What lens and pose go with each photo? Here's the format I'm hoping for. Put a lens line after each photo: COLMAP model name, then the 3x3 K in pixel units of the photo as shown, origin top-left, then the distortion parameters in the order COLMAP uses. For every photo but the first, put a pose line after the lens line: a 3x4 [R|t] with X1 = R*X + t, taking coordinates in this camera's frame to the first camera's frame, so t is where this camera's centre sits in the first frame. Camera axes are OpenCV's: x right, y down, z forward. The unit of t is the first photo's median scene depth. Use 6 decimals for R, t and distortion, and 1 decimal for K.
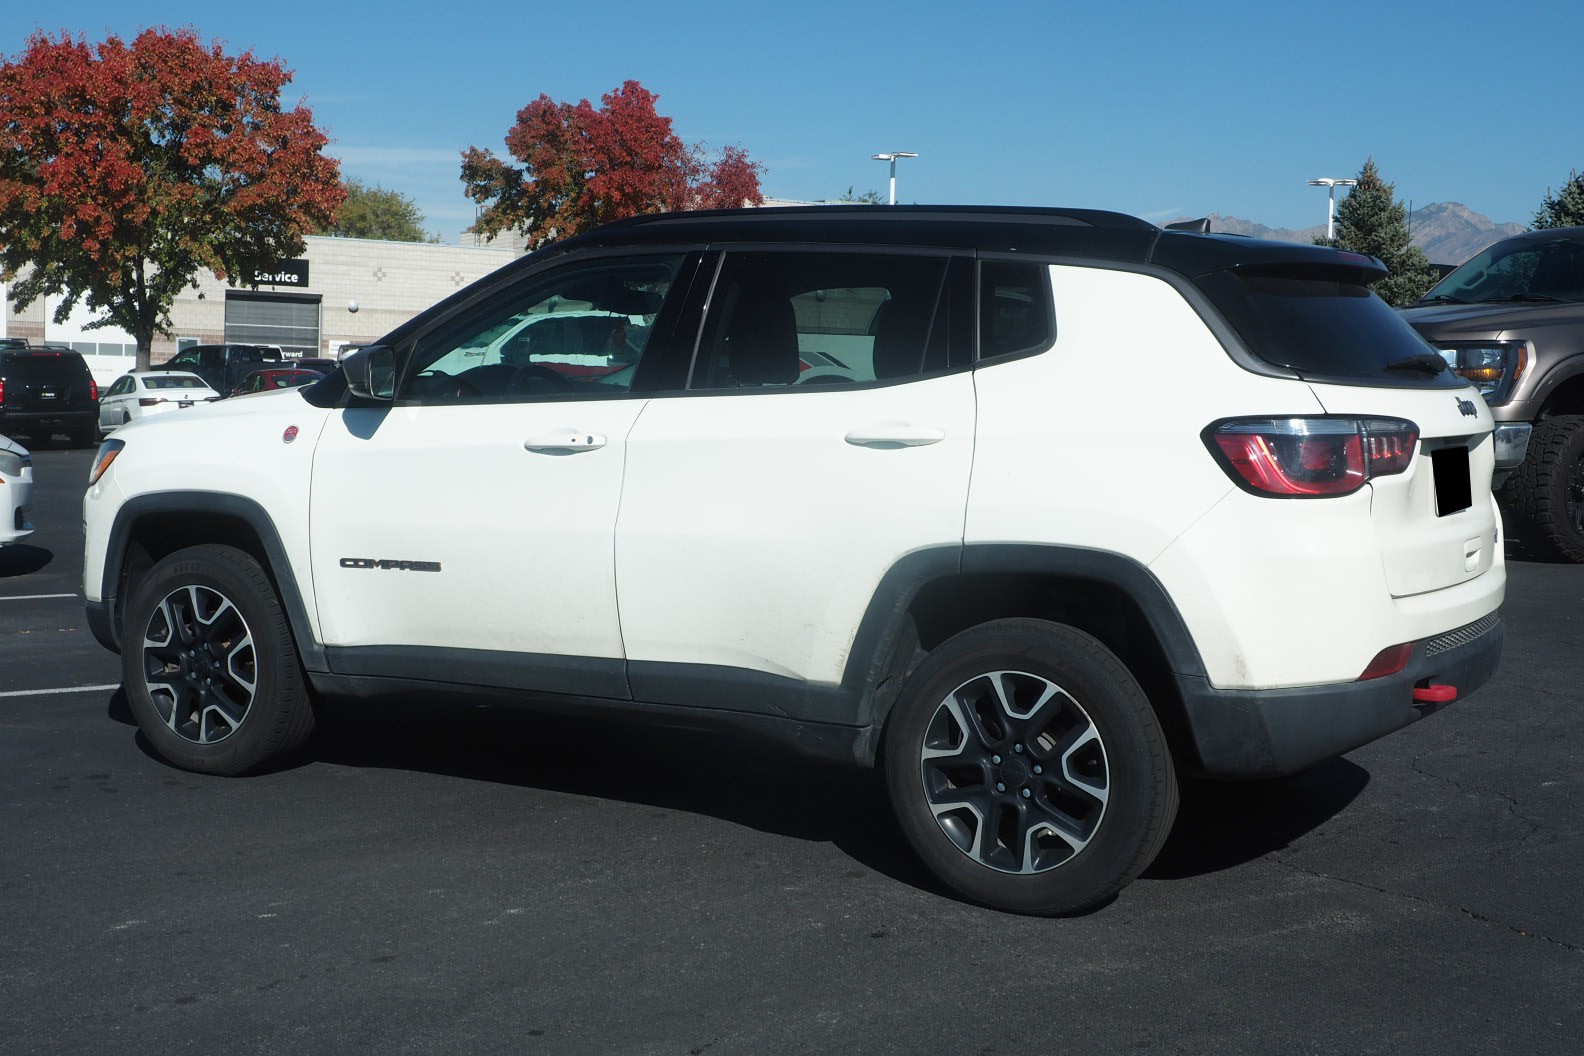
lens RADIAL K [[2030.4, 0, 778.8], [0, 2030.4, 521.4], [0, 0, 1]] dist [0.000695, -0.001745]
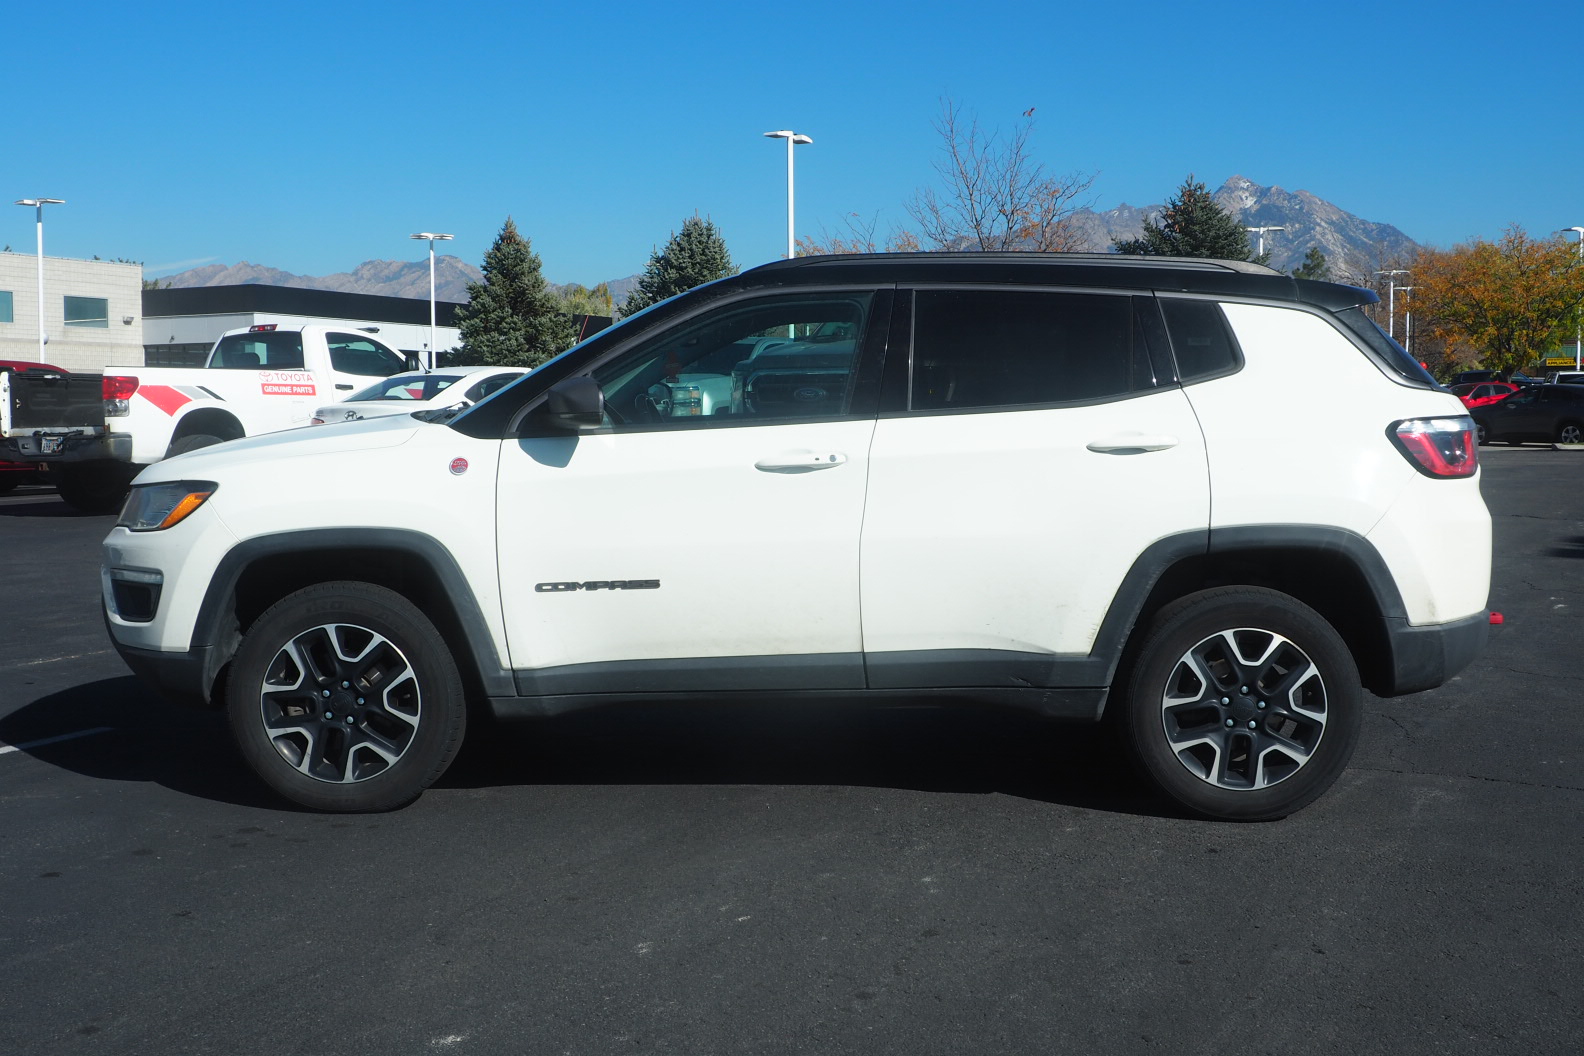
lens RADIAL K [[1766.3, 0, 792.0], [0, 1766.3, 528.0], [0, 0, 1]] dist [-0.002253, -0.009608]
pose [[0.874933, -0.055633, 0.481038, -0.575868], [0.056291, 0.998329, 0.013075, -0.015694], [-0.480961, 0.015638, 0.876602, 0.161259]]
